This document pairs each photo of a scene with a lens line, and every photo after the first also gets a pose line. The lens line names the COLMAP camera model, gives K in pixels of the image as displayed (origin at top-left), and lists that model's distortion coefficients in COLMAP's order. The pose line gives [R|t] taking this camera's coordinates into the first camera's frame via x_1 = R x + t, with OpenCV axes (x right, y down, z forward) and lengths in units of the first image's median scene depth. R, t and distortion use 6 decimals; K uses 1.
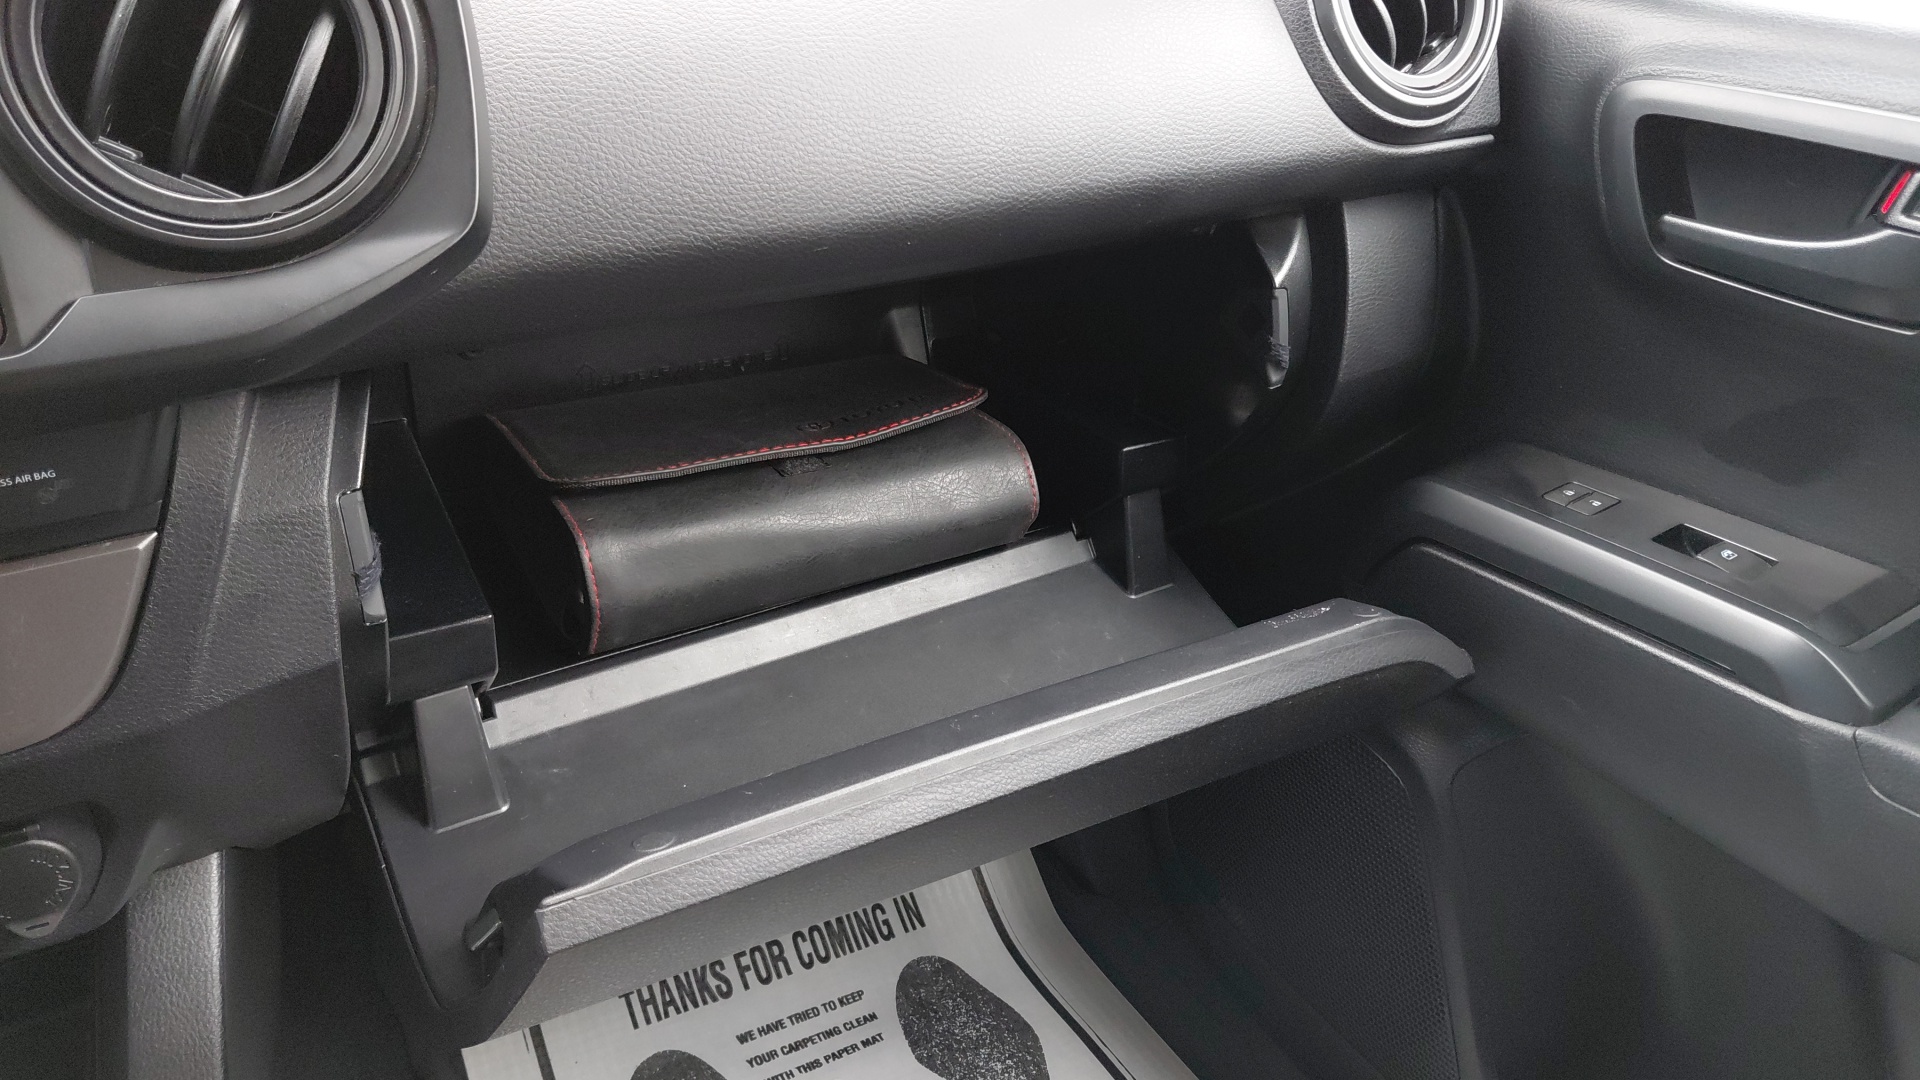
lens RADIAL K [[1412.8, 0, 971.0], [0, 1412.8, 537.1], [0, 0, 1]] dist [0.012759, -0.041771]
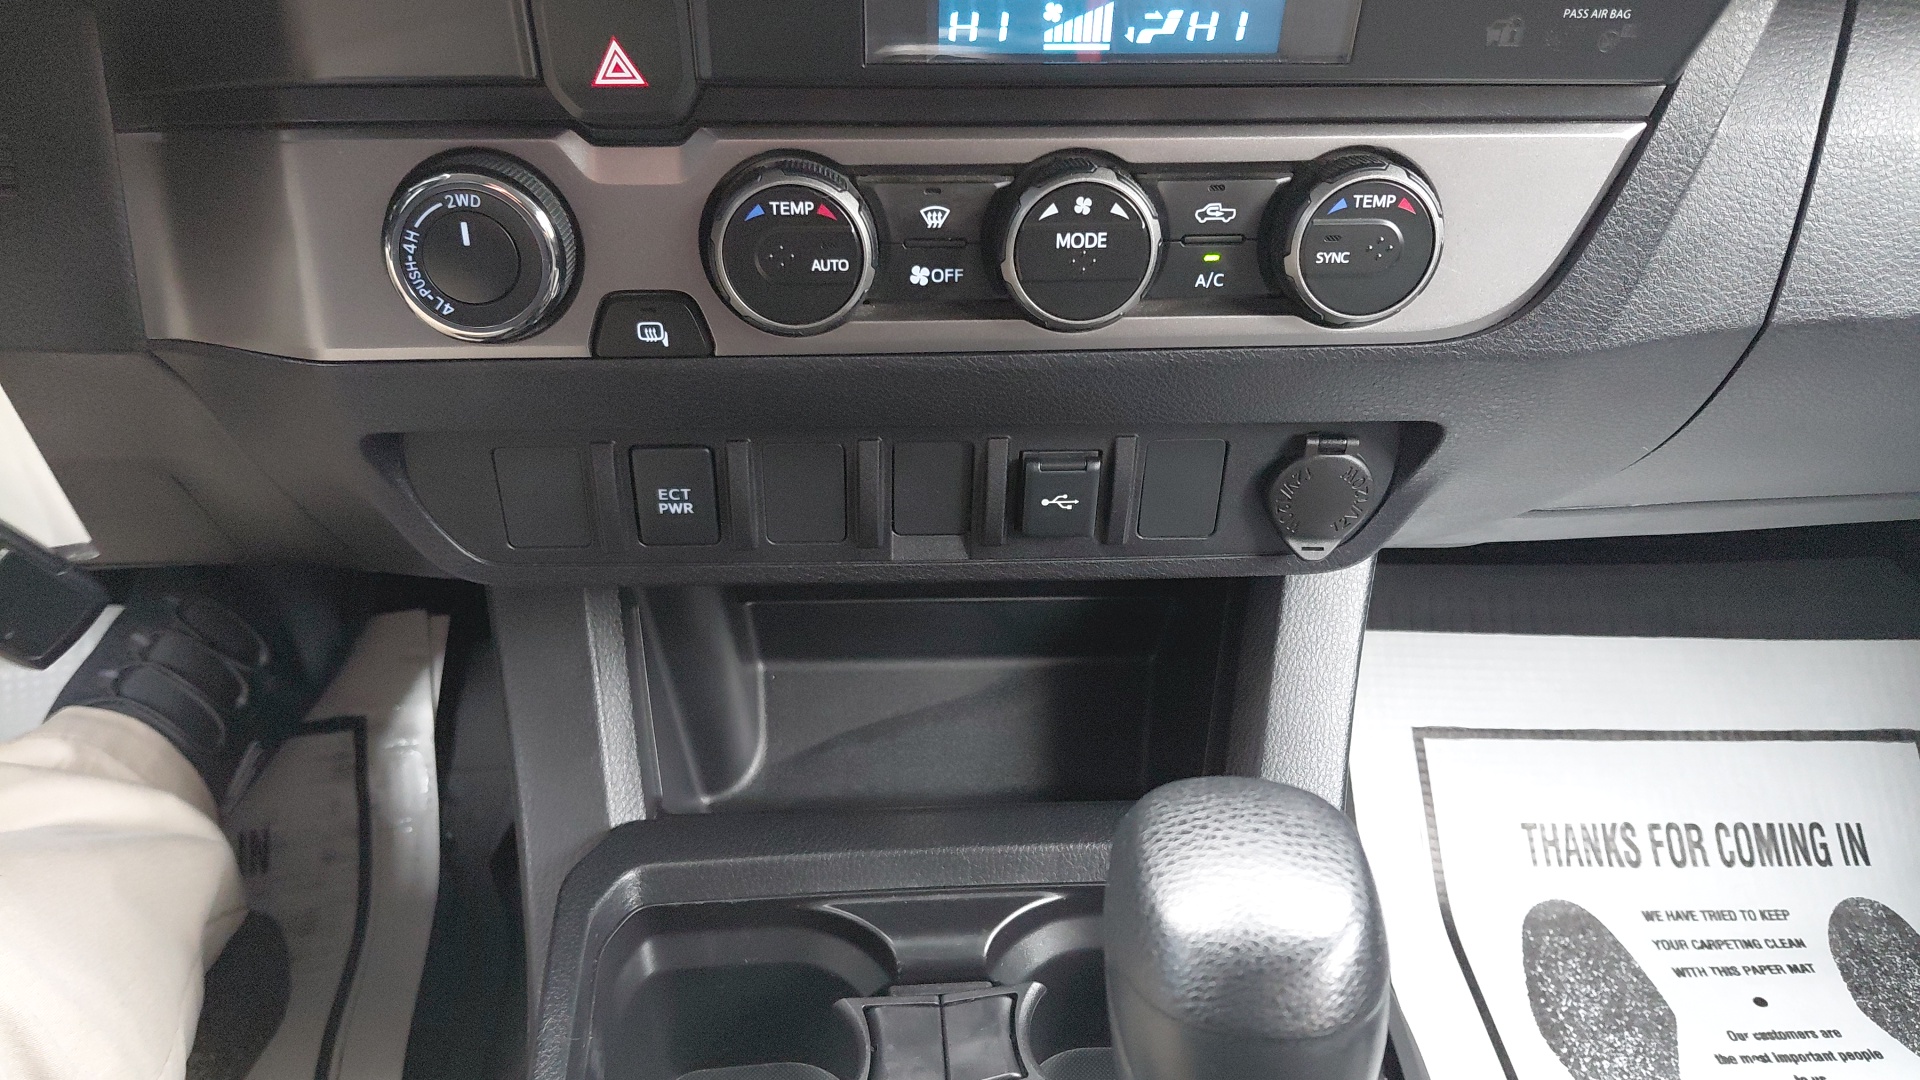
lens RADIAL K [[1412.8, 0, 971.0], [0, 1412.8, 537.1], [0, 0, 1]] dist [0.012759, -0.041771]
pose [[0.890116, 0.239539, -0.387704, -0.246025], [-0.208999, 0.970549, 0.119811, 0.101489], [0.404985, -0.025616, 0.913965, 0.015698]]
